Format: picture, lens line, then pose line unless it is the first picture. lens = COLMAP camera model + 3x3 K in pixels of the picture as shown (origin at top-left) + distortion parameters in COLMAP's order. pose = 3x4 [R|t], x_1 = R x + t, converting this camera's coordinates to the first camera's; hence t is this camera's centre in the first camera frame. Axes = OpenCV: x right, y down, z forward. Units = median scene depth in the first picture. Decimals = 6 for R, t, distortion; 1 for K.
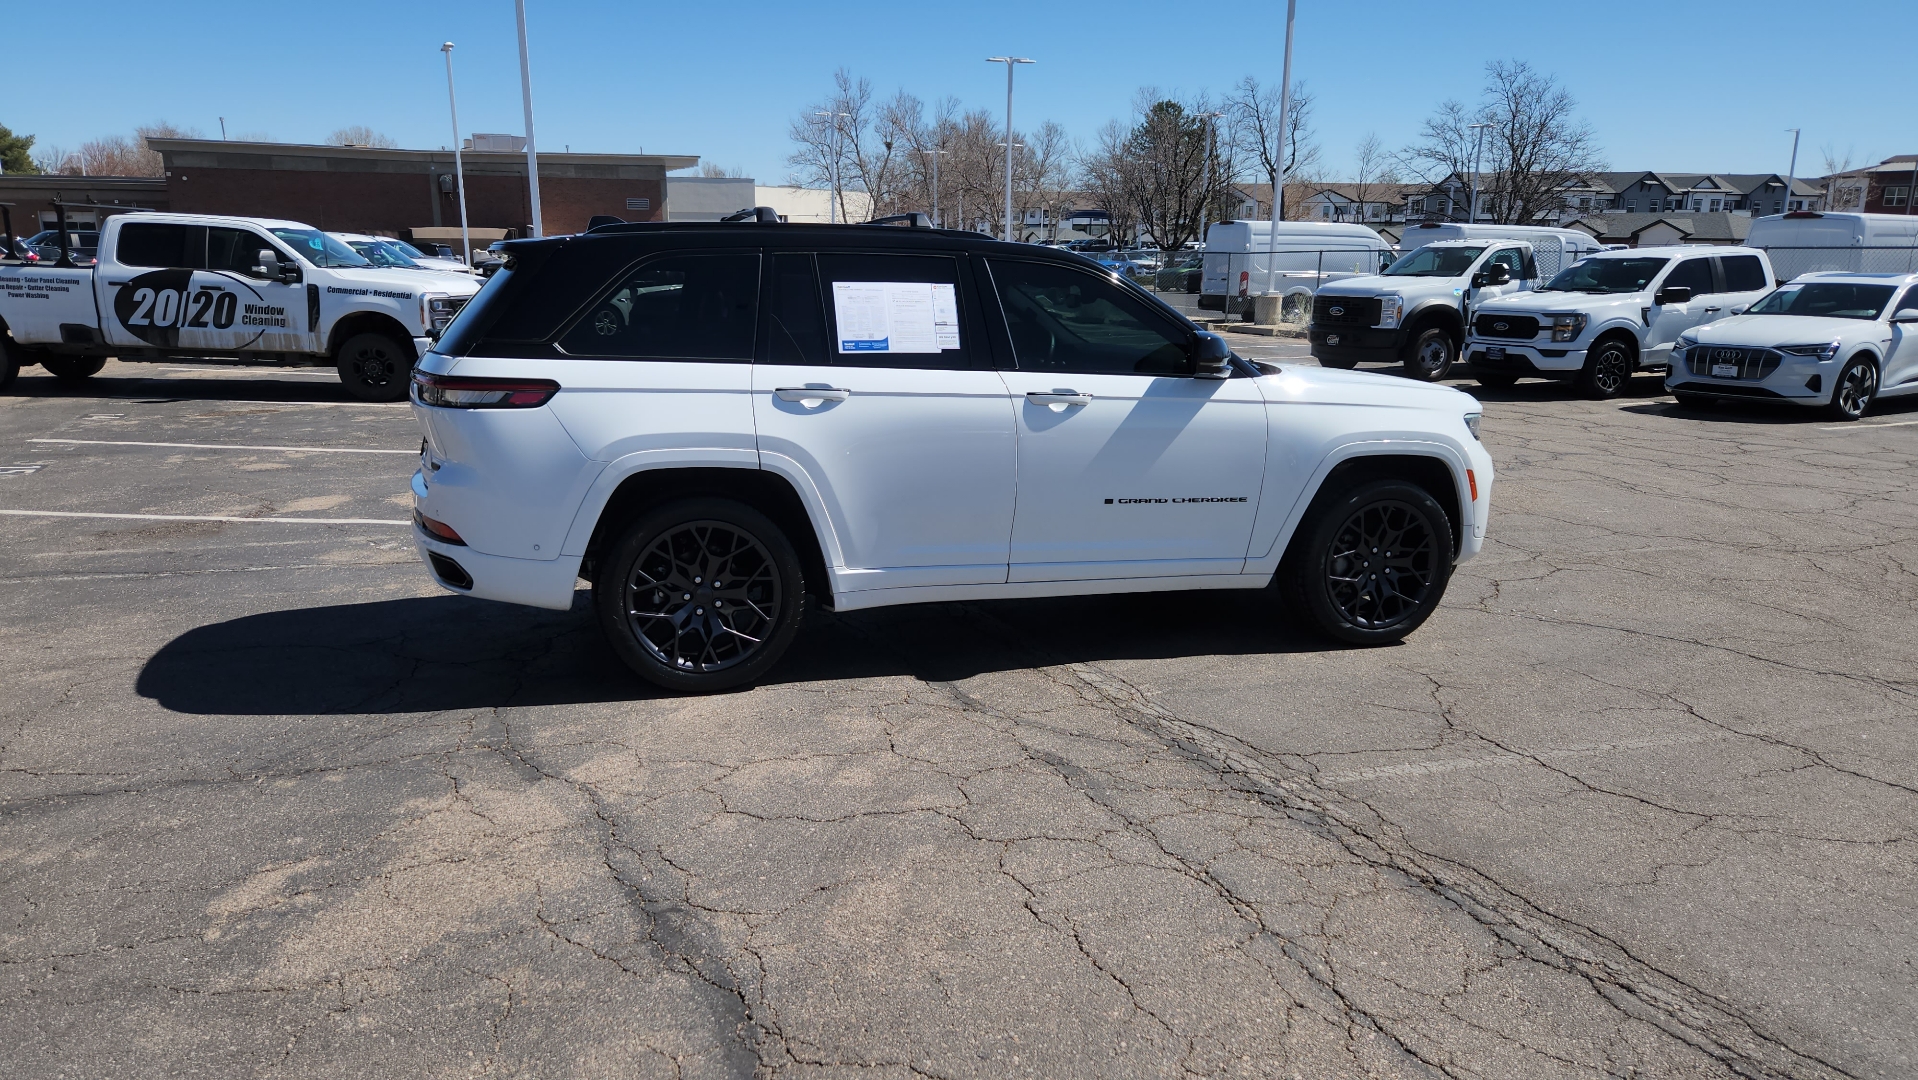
lens RADIAL K [[1289.5, 0, 924.9], [0, 1289.5, 542.1], [0, 0, 1]] dist [0.072518, -0.059284]
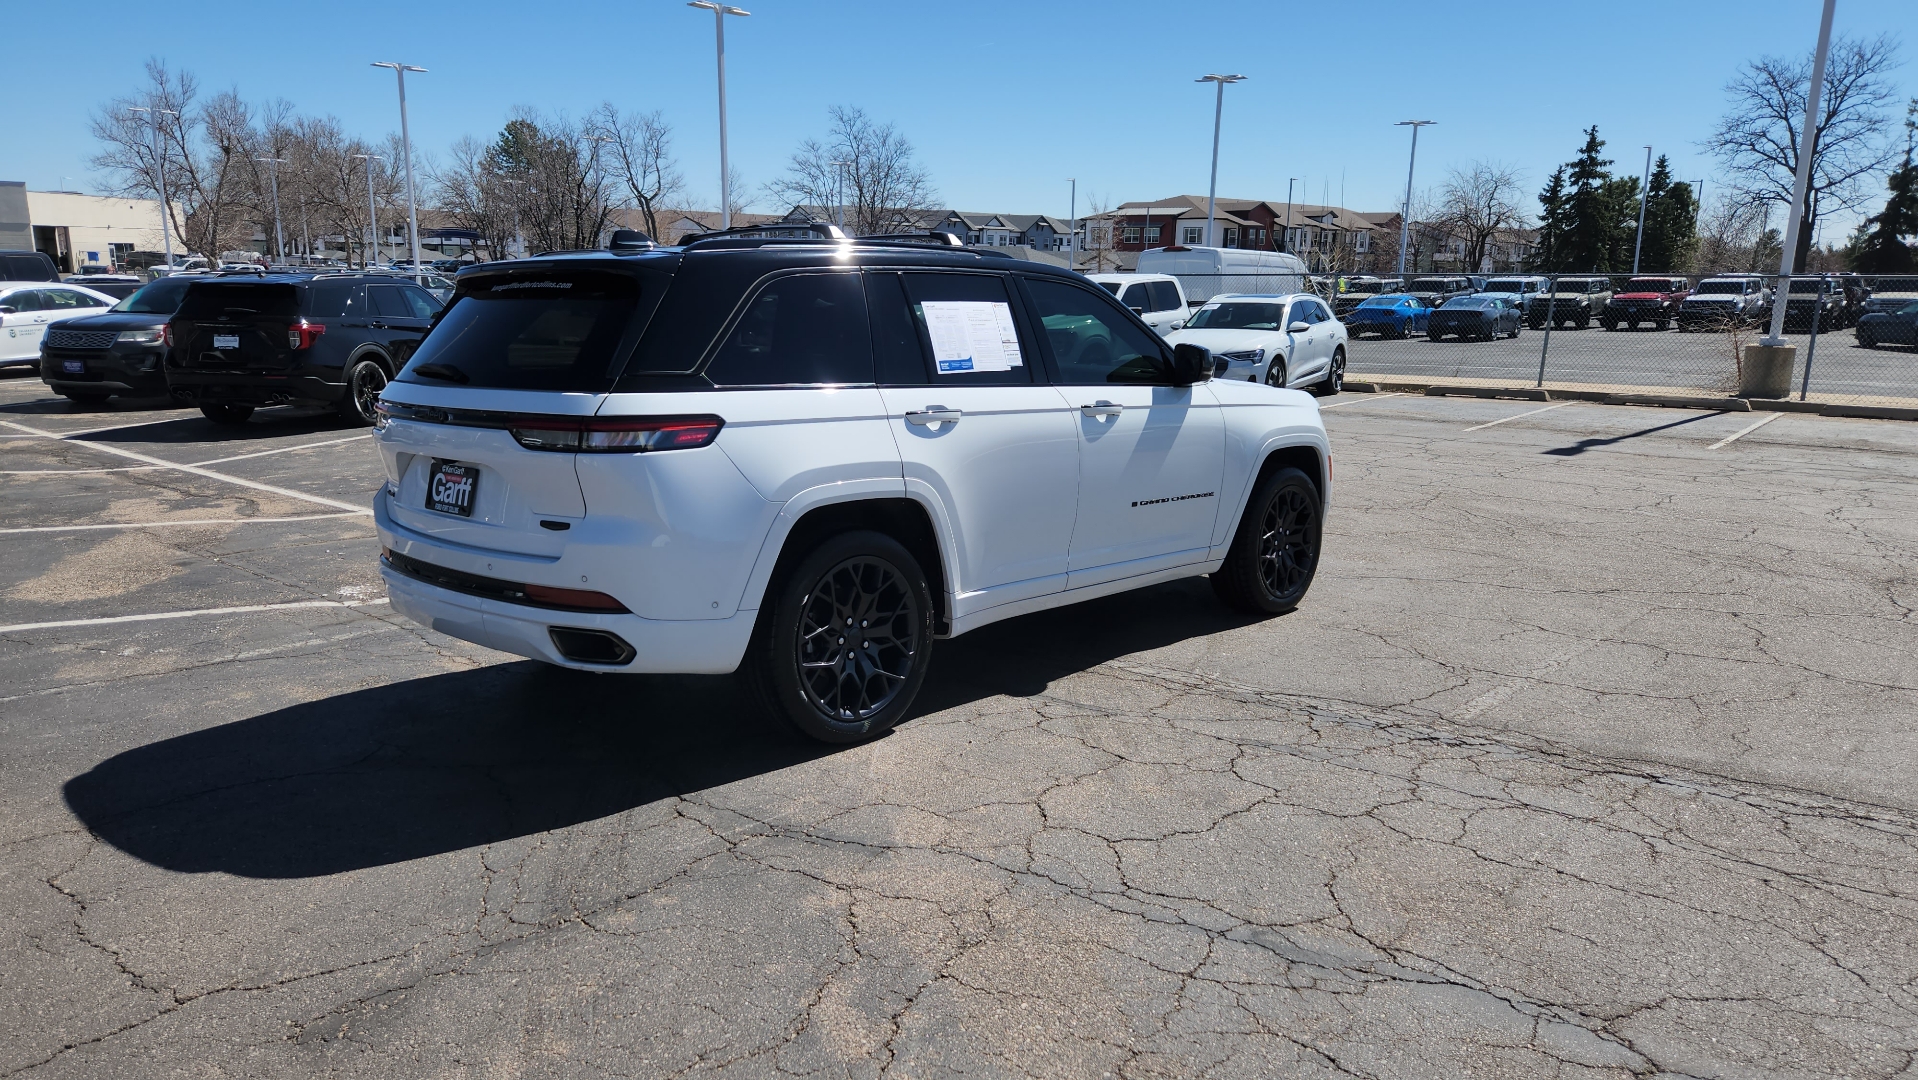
lens RADIAL K [[1282.9, 0, 937.4], [0, 1282.9, 538.7], [0, 0, 1]] dist [0.071484, -0.057602]
pose [[0.881524, -0.093994, 0.462688, -0.475417], [0.102710, 0.994691, 0.006384, -0.025844], [-0.460831, 0.041895, 0.886498, 0.131570]]
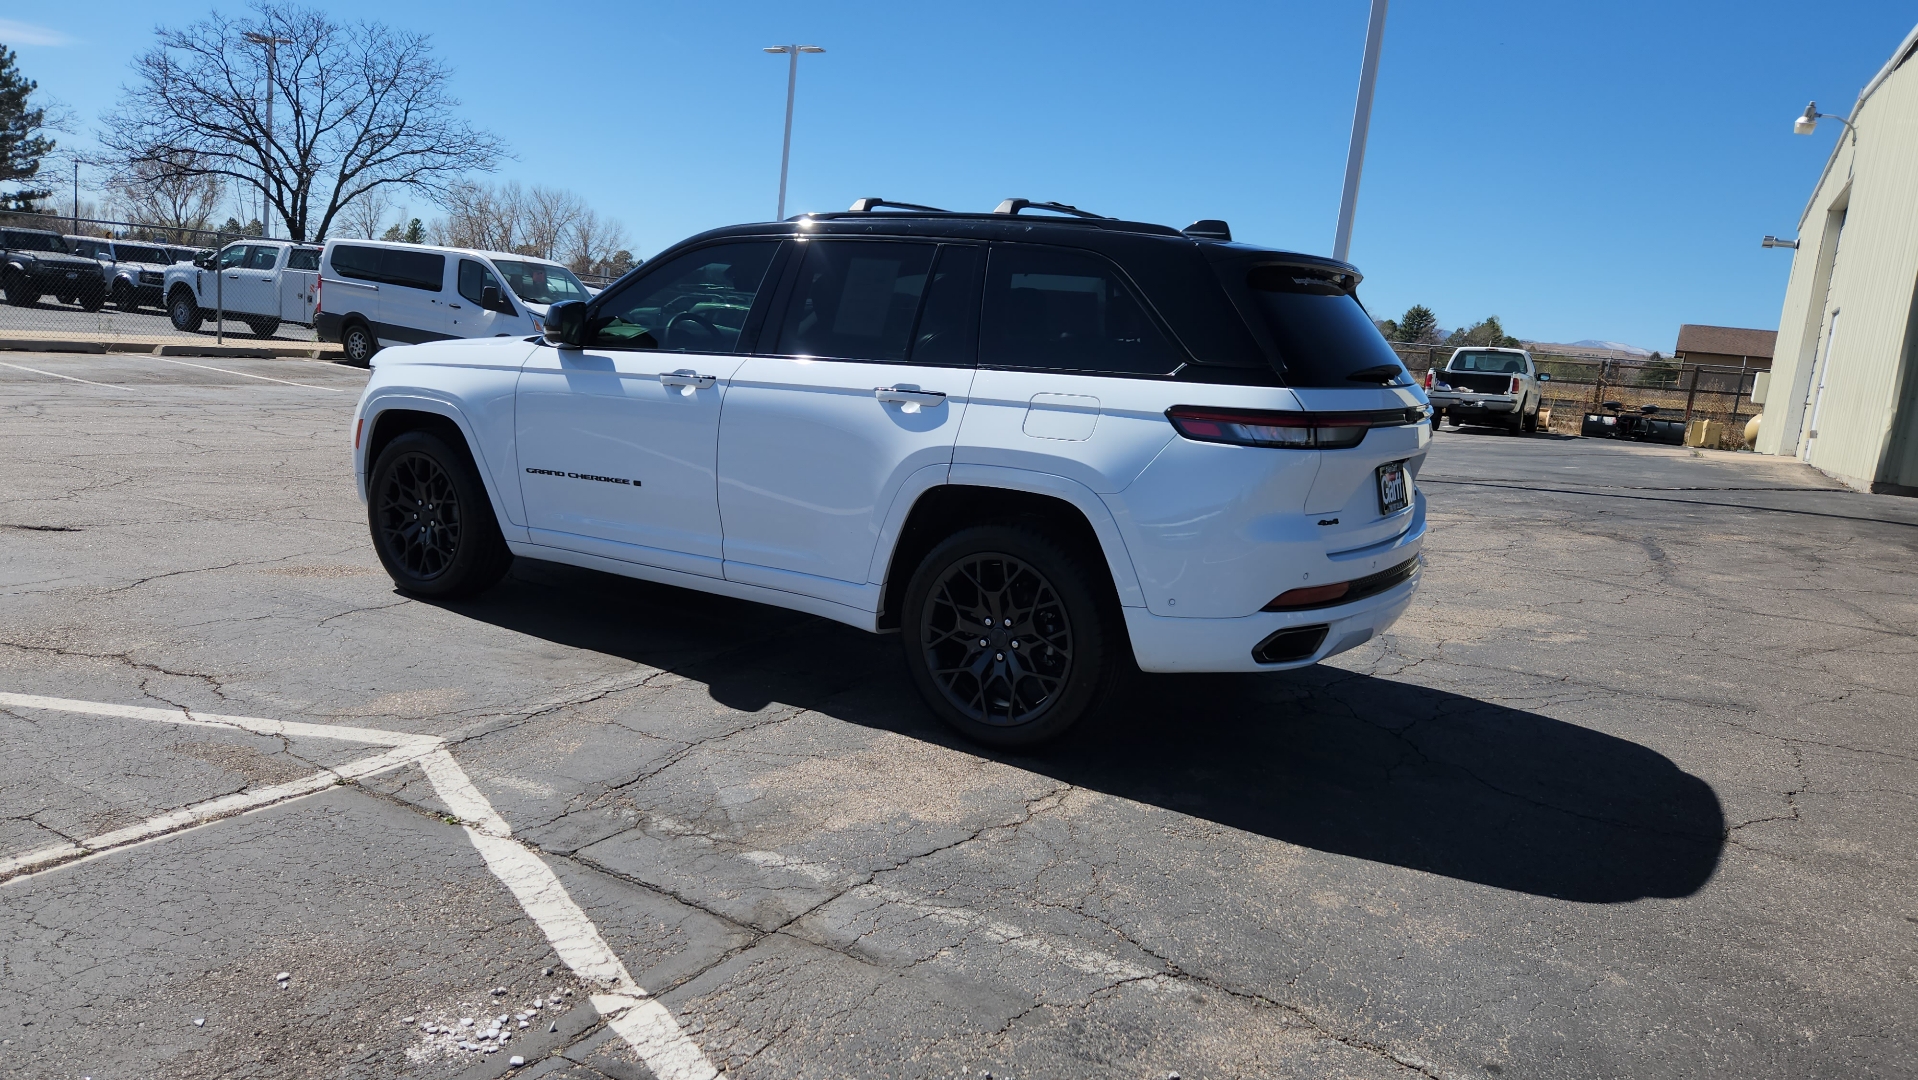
lens RADIAL K [[1281.4, 0, 925.9], [0, 1281.4, 523.7], [0, 0, 1]] dist [0.064216, -0.049634]
pose [[-0.617437, -0.179051, 0.765972, -0.806519], [0.078596, 0.954835, 0.286554, -0.311265], [-0.782684, 0.237131, -0.575477, 1.655615]]
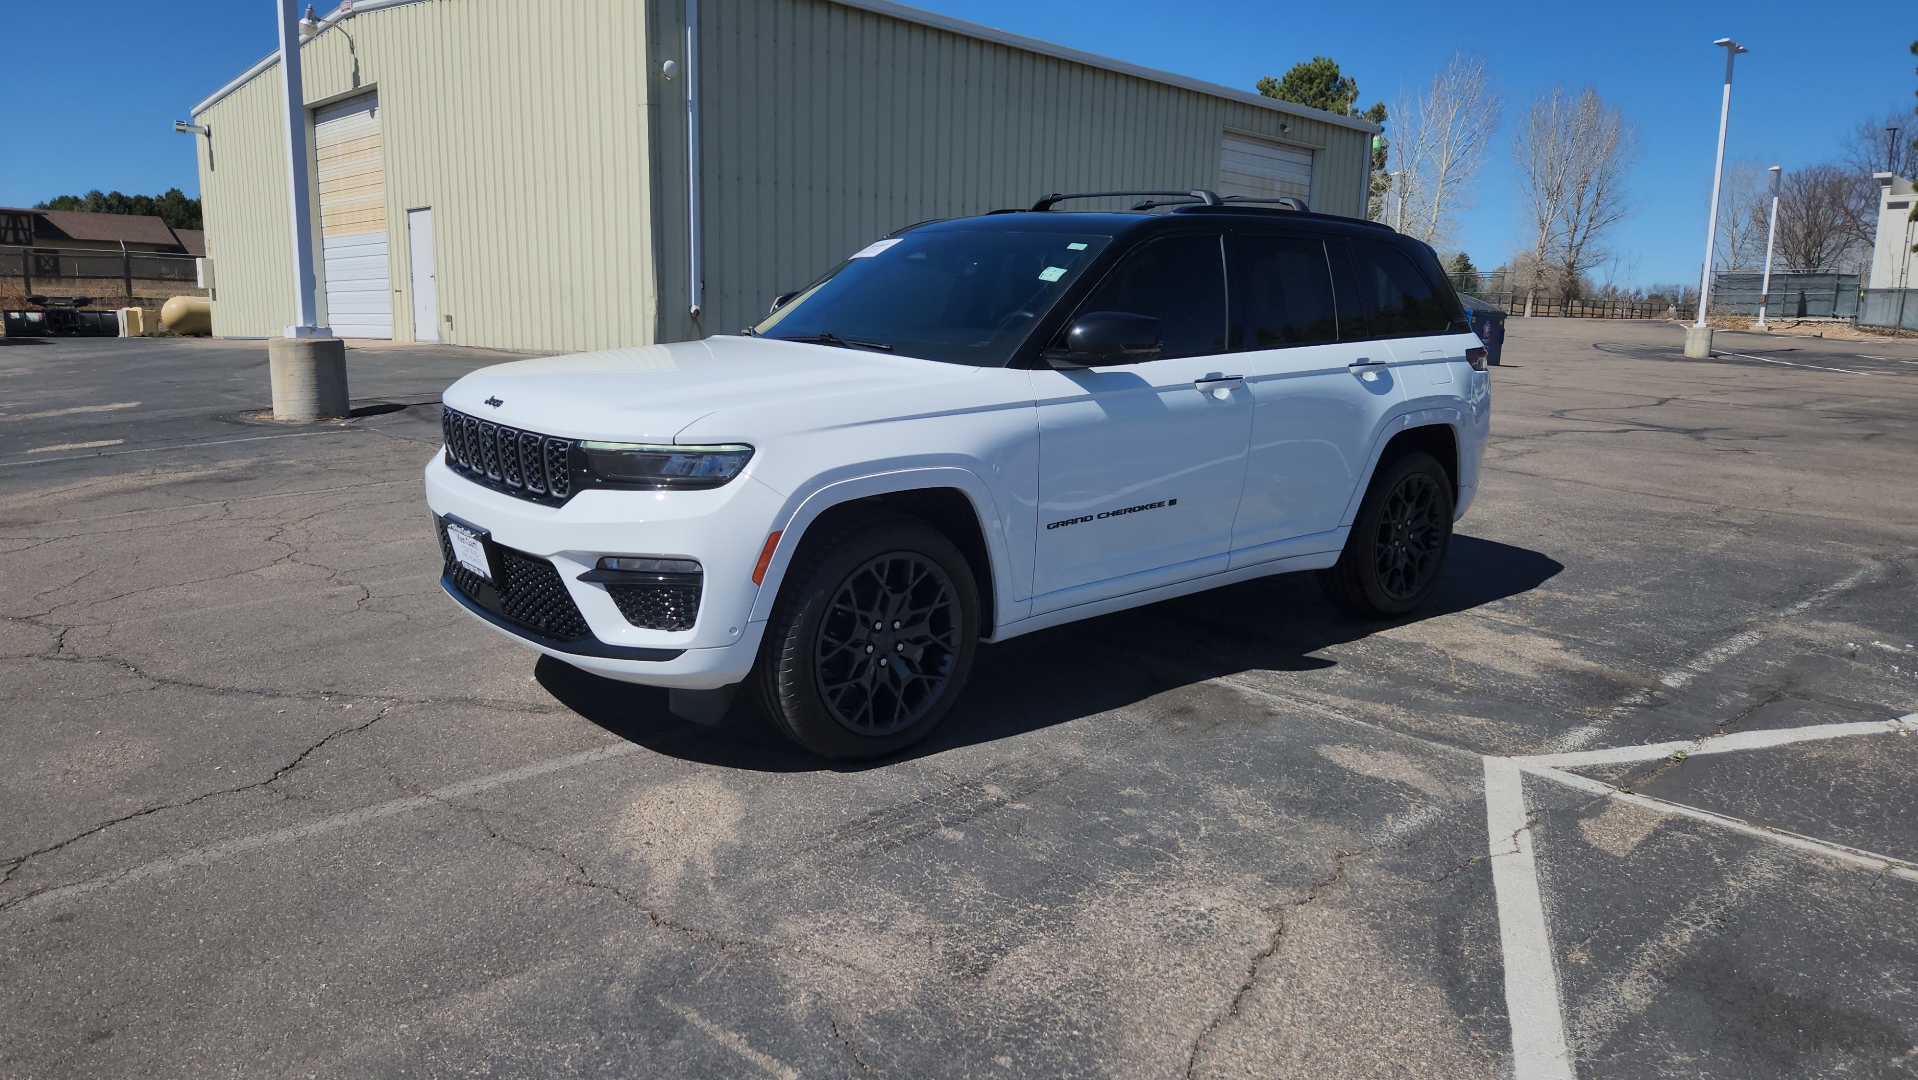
lens RADIAL K [[1281.4, 0, 918.6], [0, 1281.4, 550.4], [0, 0, 1]] dist [0.064216, -0.049634]
pose [[-0.930335, 0.037045, -0.364835, 0.501062], [-0.110589, 0.920225, 0.375442, -0.364111], [0.349639, 0.389633, -0.852020, 1.962429]]
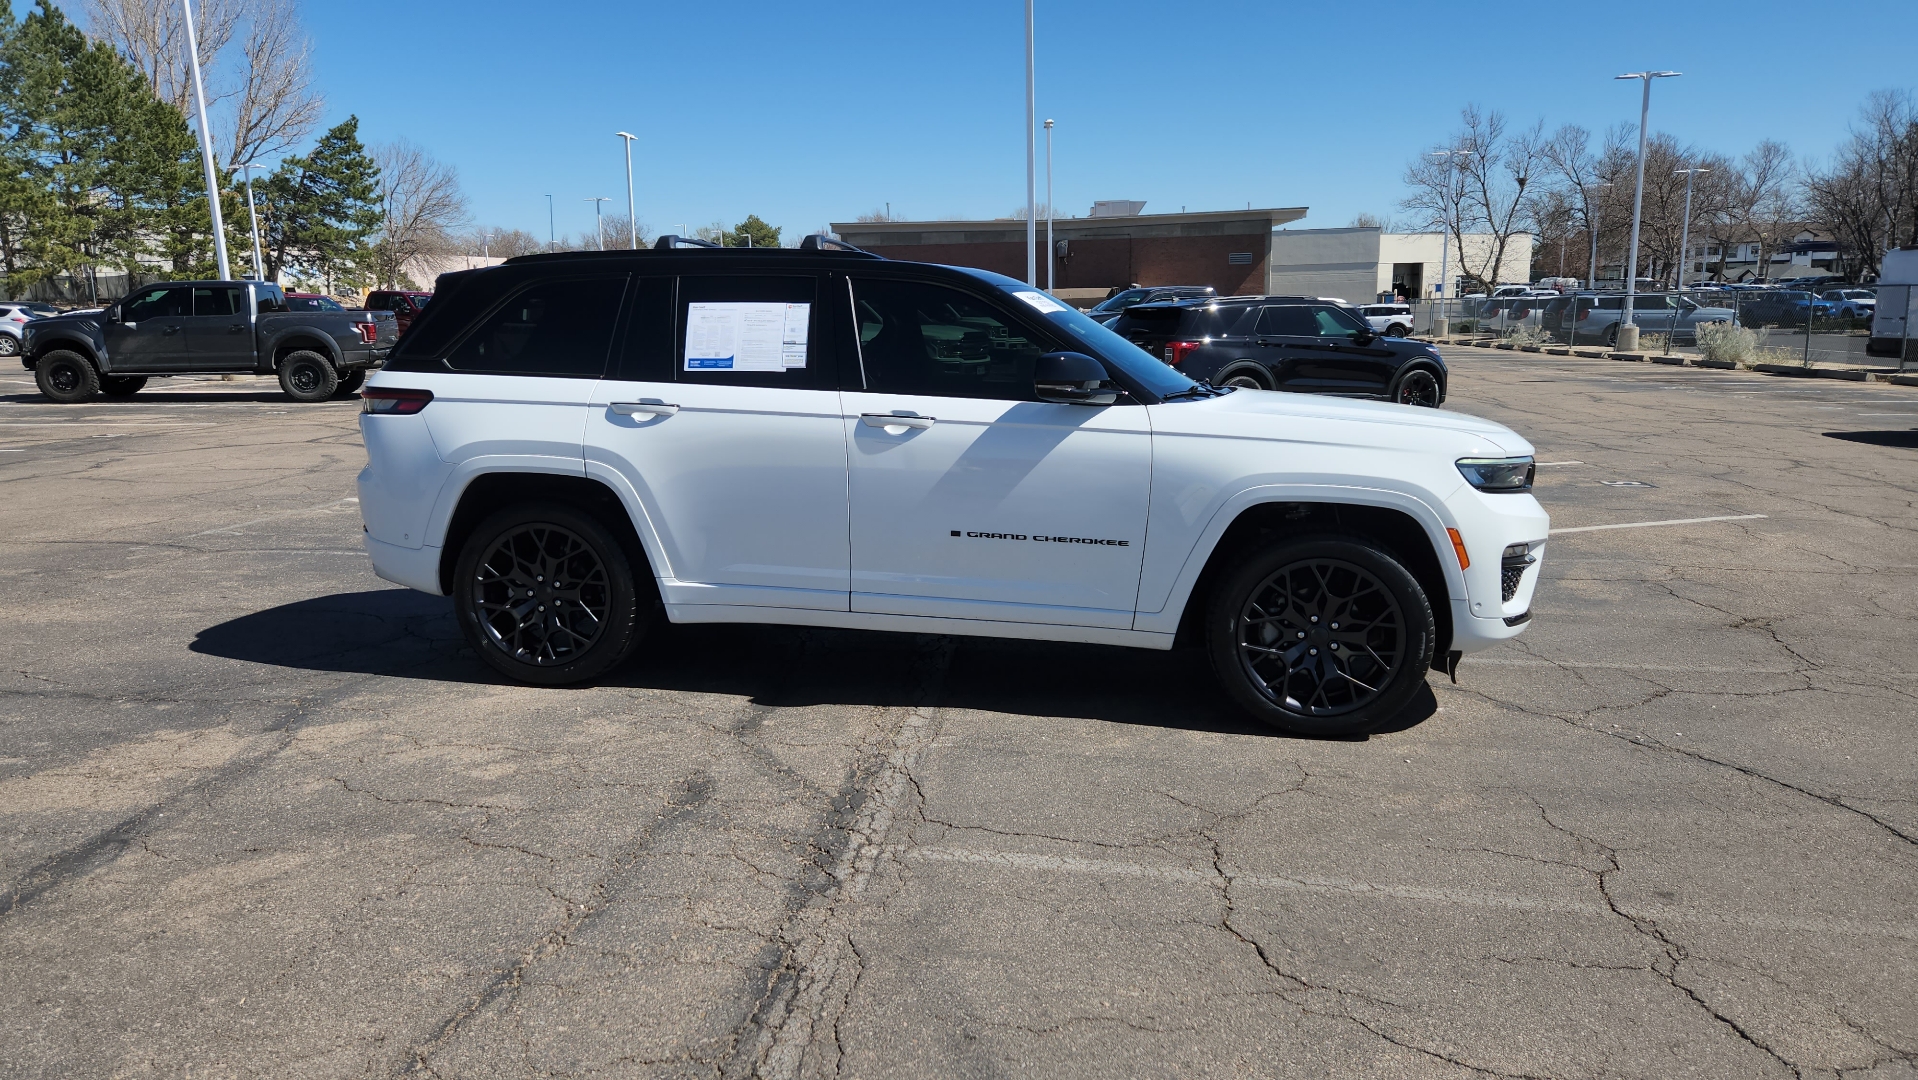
lens RADIAL K [[1289.5, 0, 924.5], [0, 1289.5, 518.0], [0, 0, 1]] dist [0.072518, -0.059284]
pose [[0.883684, 0.055856, -0.464739, 0.529930], [-0.083463, 0.995746, -0.039026, -0.004785], [0.460583, 0.073276, 0.884587, 0.167935]]
